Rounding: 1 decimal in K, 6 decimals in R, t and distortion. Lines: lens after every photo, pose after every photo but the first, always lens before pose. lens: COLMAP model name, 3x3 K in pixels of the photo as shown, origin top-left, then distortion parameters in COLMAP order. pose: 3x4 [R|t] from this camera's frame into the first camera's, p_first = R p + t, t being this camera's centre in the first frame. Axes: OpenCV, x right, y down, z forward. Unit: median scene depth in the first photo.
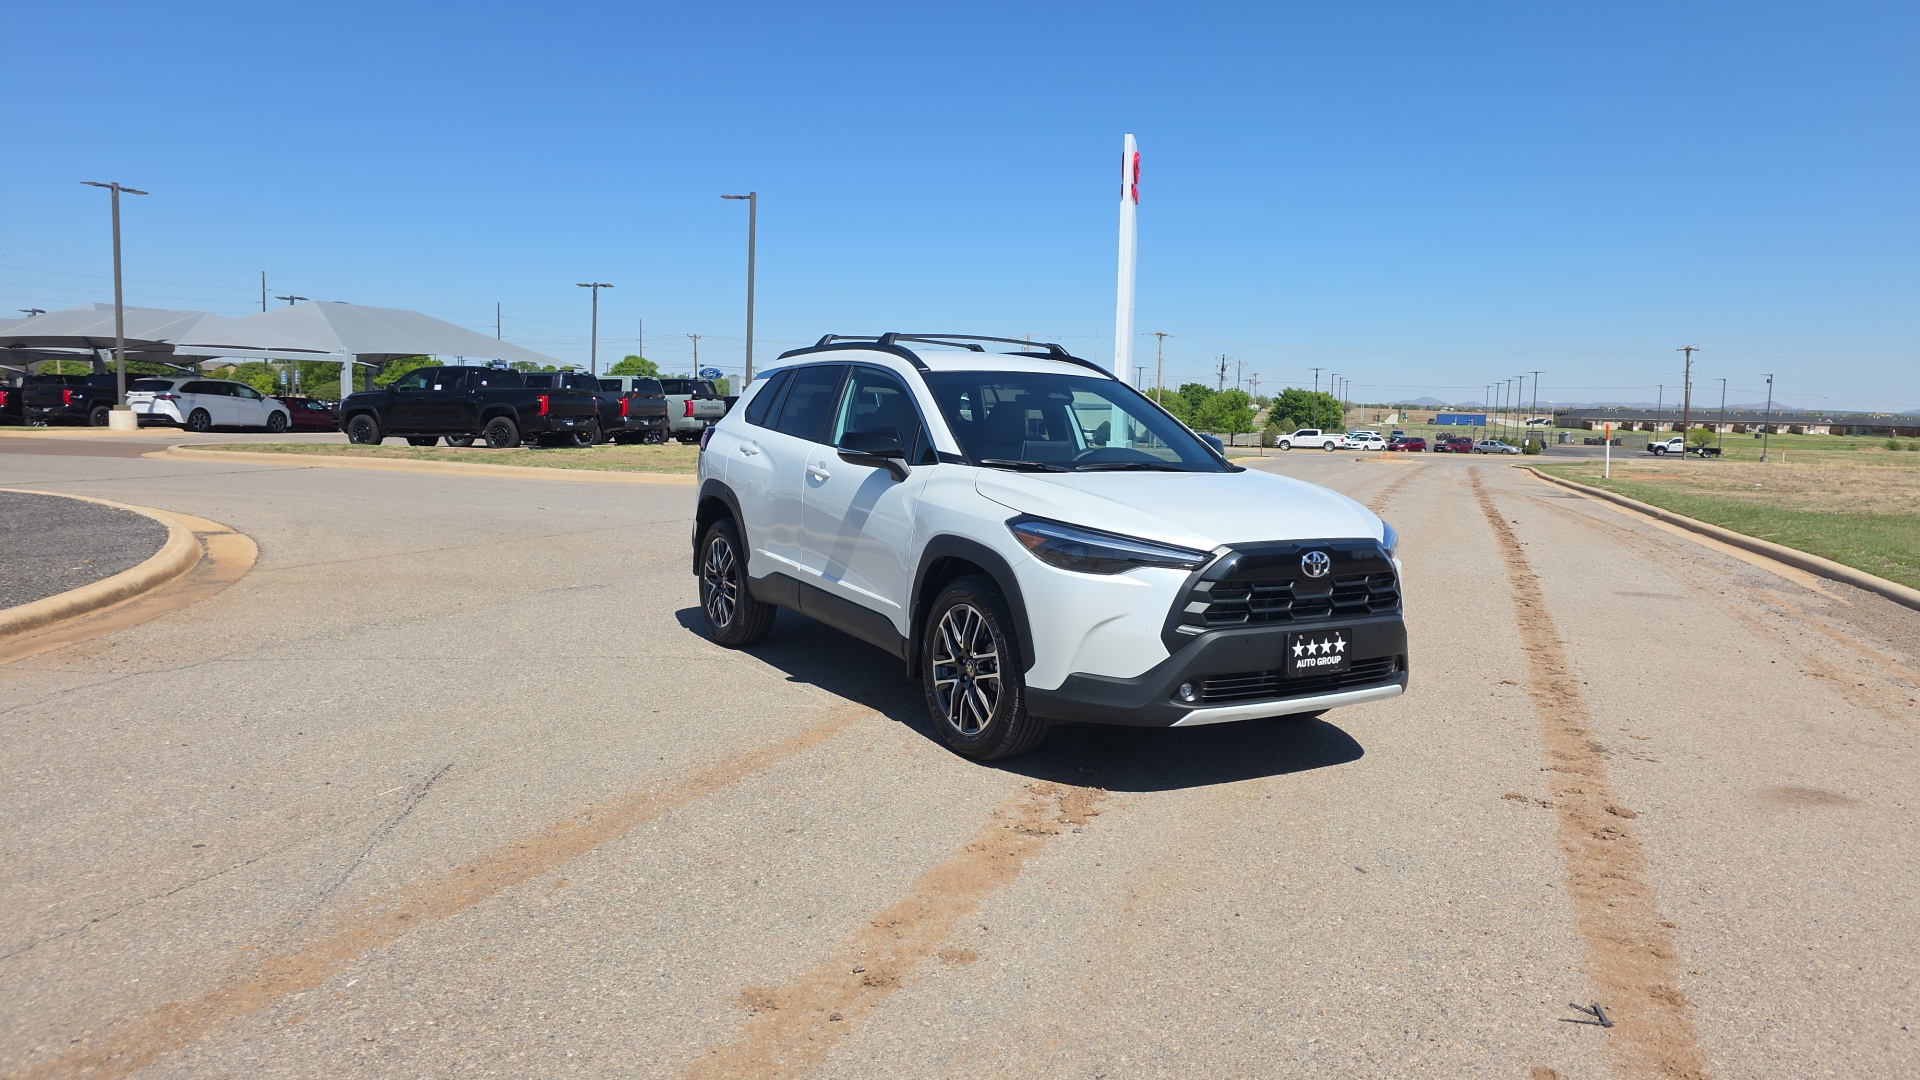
lens RADIAL K [[1338.9, 0, 958.8], [0, 1338.9, 602.1], [0, 0, 1]] dist [0.070493, -0.090797]
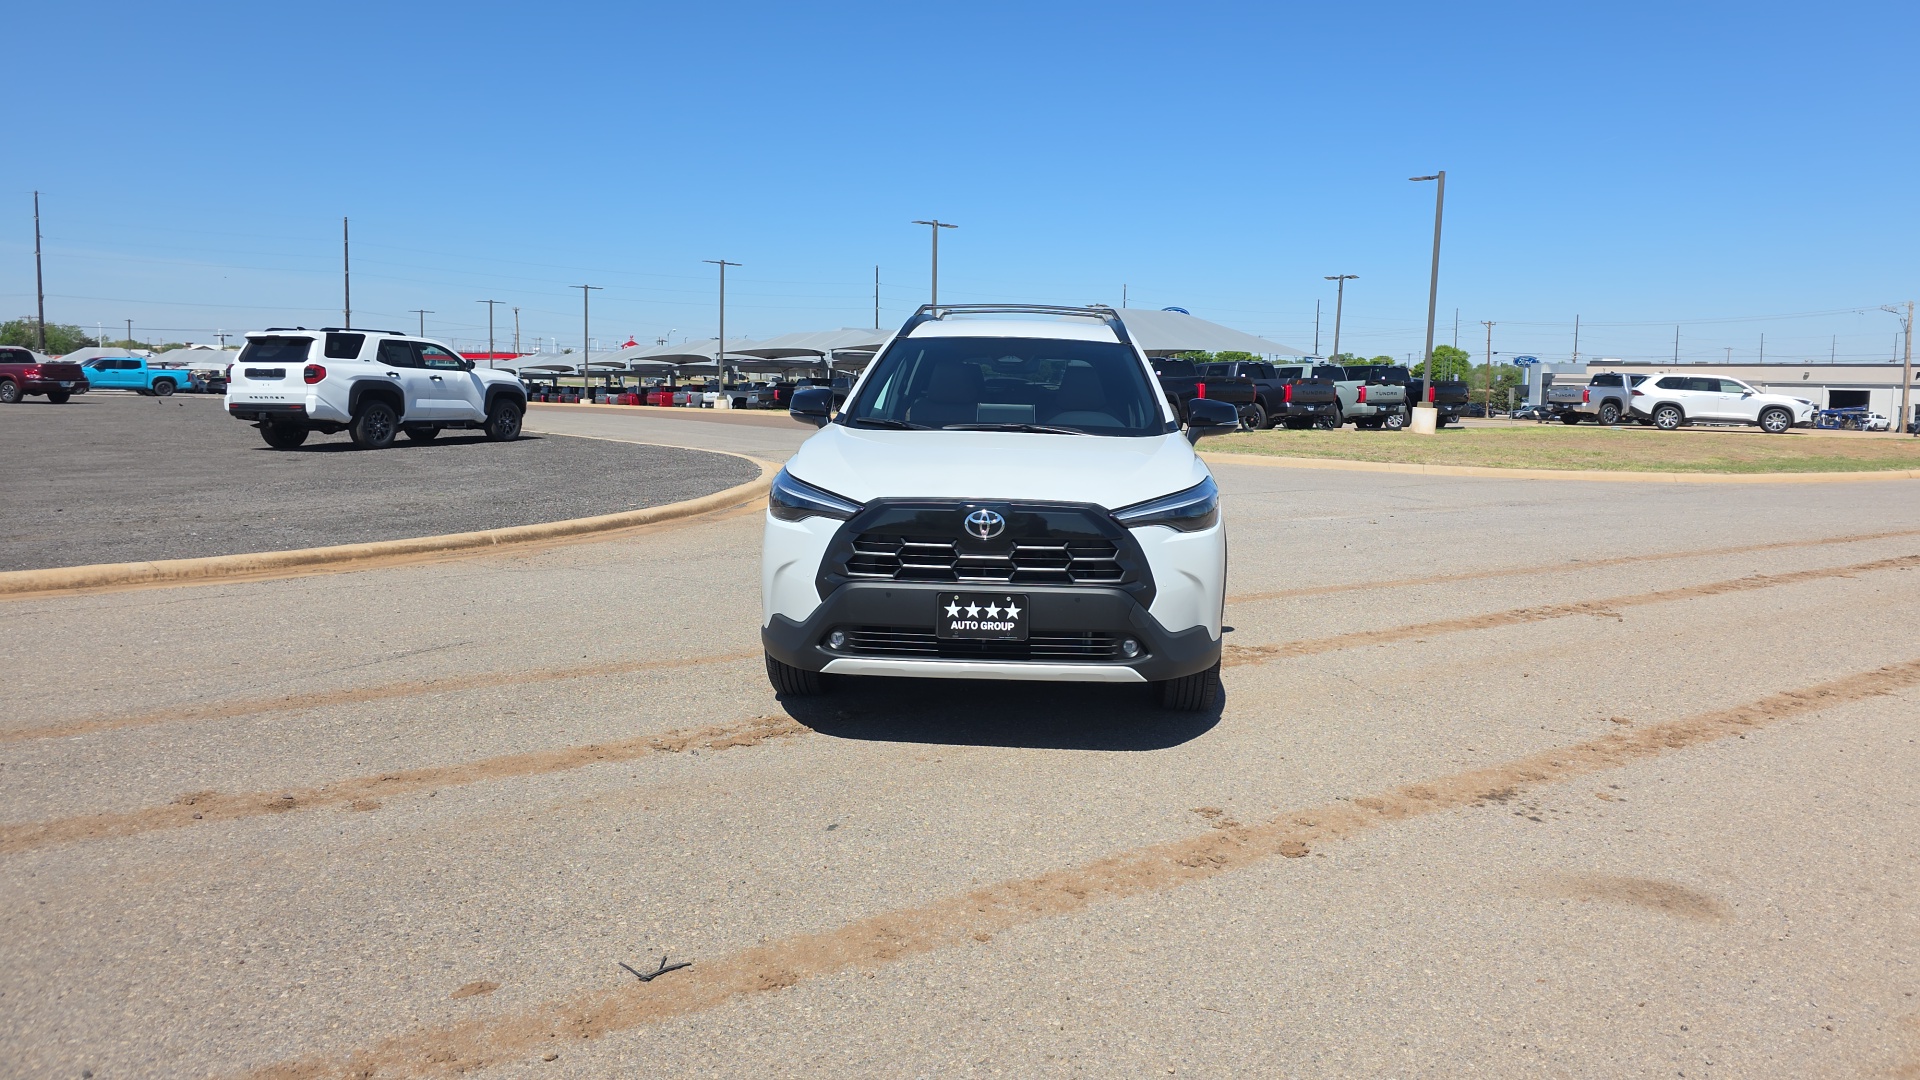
lens RADIAL K [[1301.8, 0, 951.9], [0, 1301.8, 561.1], [0, 0, 1]] dist [0.066753, -0.088151]
pose [[0.806755, 0.068264, -0.586929, 0.530653], [-0.080877, 0.996713, 0.004756, -0.002785], [0.585324, 0.043632, 0.809624, 0.161724]]
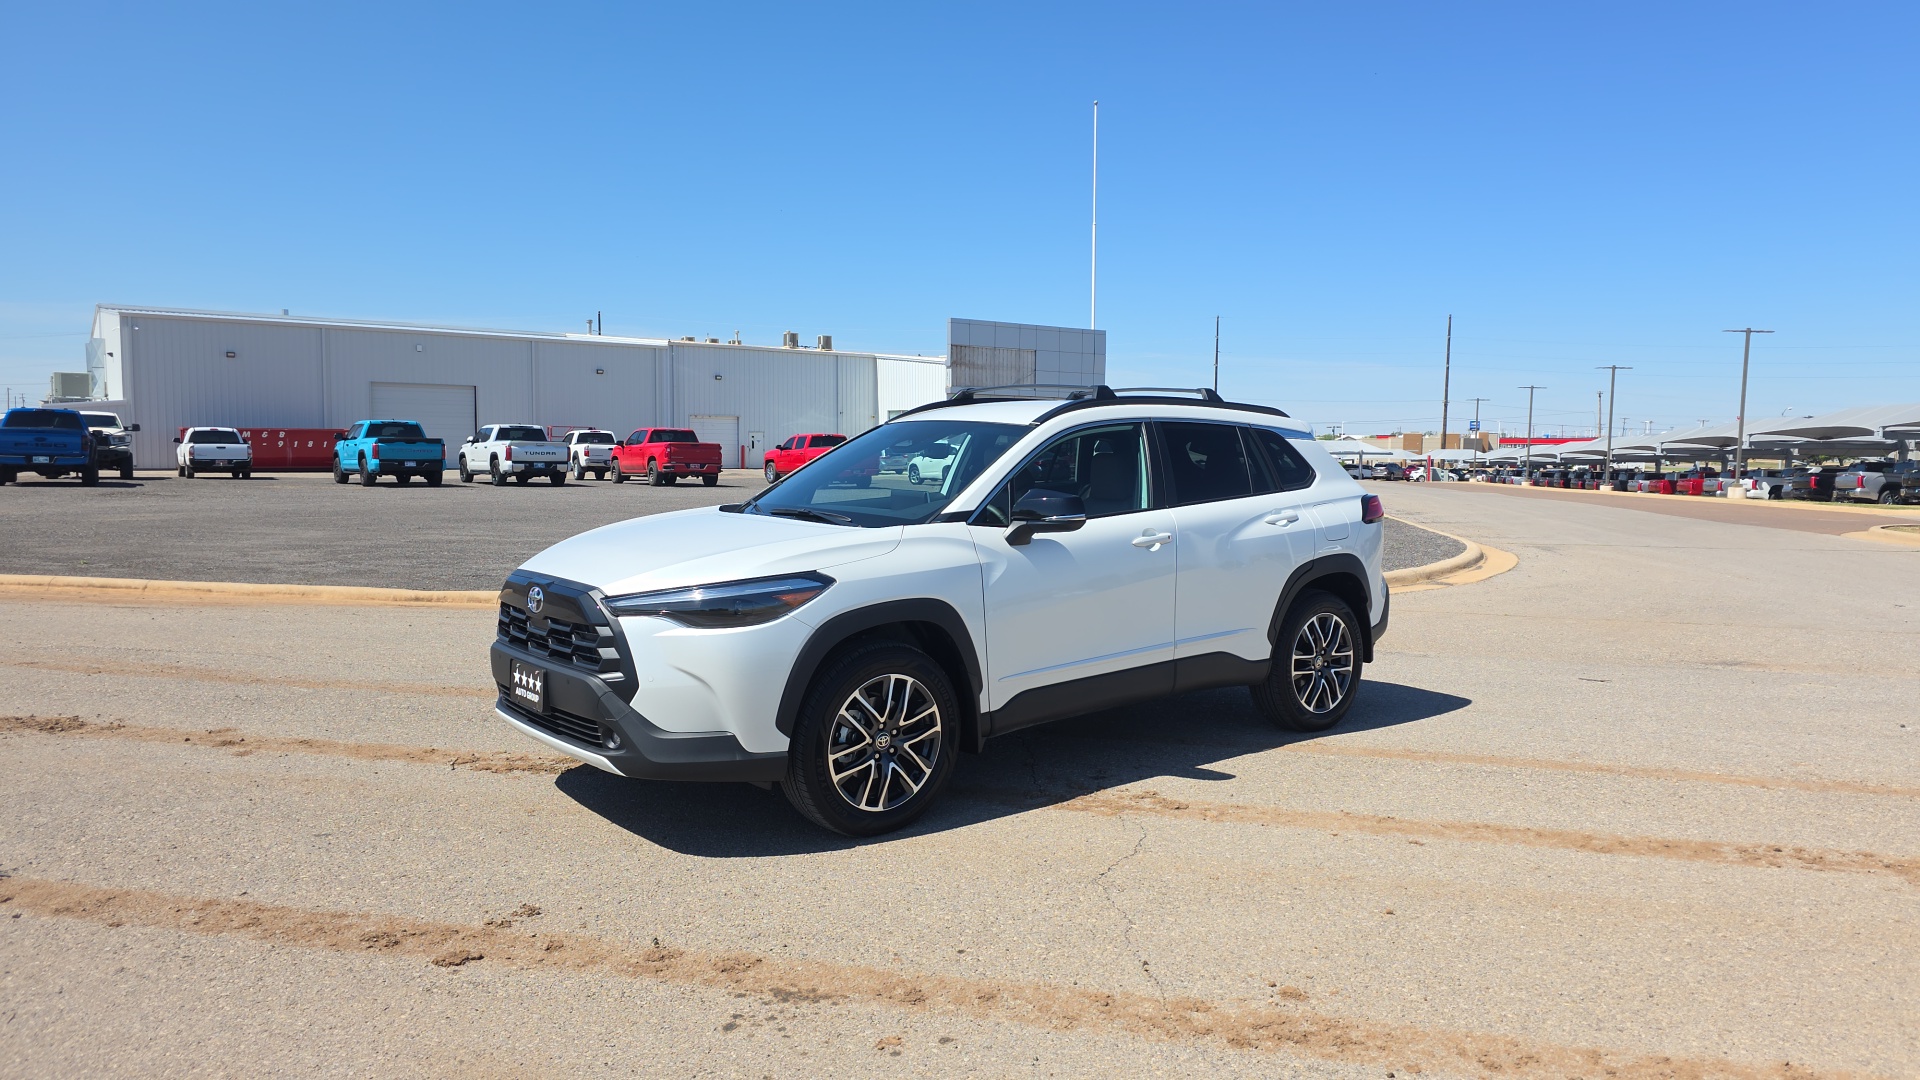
lens RADIAL K [[1305.3, 0, 1064.6], [0, 1305.3, 543.1], [0, 0, 1]] dist [0.070806, -0.052344]
pose [[0.108908, 0.047894, -0.992897, 0.881956], [-0.153585, 0.987656, 0.030795, -0.110790], [0.982115, 0.149140, 0.114919, 0.848341]]
